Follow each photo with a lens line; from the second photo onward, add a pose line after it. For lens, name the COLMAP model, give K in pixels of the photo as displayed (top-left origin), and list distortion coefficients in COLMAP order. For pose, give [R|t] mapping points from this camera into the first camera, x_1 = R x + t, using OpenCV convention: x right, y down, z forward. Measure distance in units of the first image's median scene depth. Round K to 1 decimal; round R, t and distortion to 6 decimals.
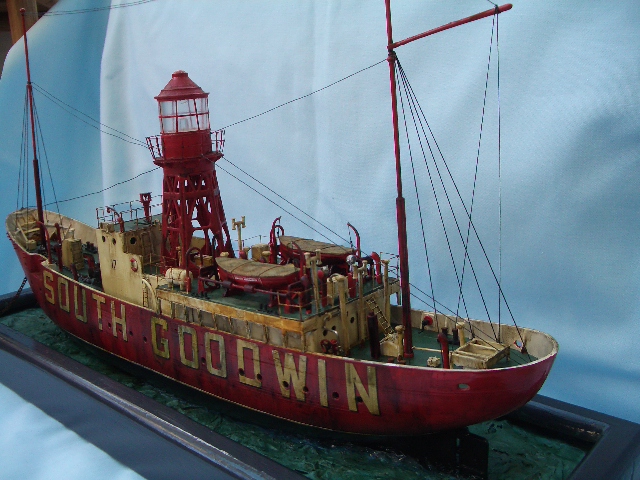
lens RADIAL K [[669.7, 0, 320.0], [0, 669.7, 240.0], [0, 0, 1]] dist [-0.181461, -0.004547]
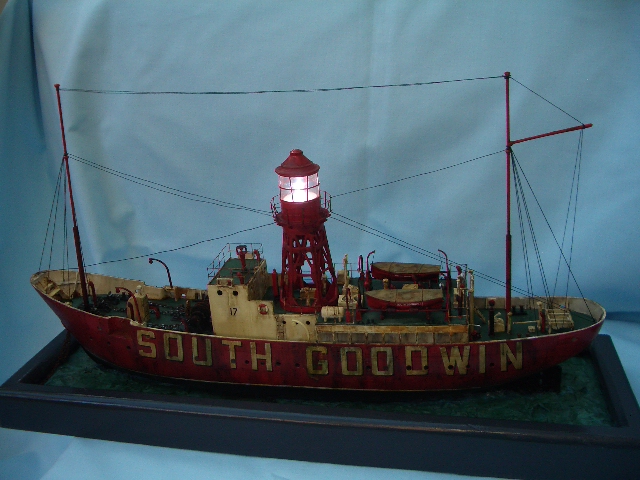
lens RADIAL K [[669.7, 0, 320.0], [0, 669.7, 240.0], [0, 0, 1]] dist [-0.181461, -0.004547]
pose [[0.868126, -0.180619, 0.462314, -0.860520], [0.134855, 0.982232, 0.130516, -0.273122], [-0.477673, -0.050959, 0.877059, -0.142862]]
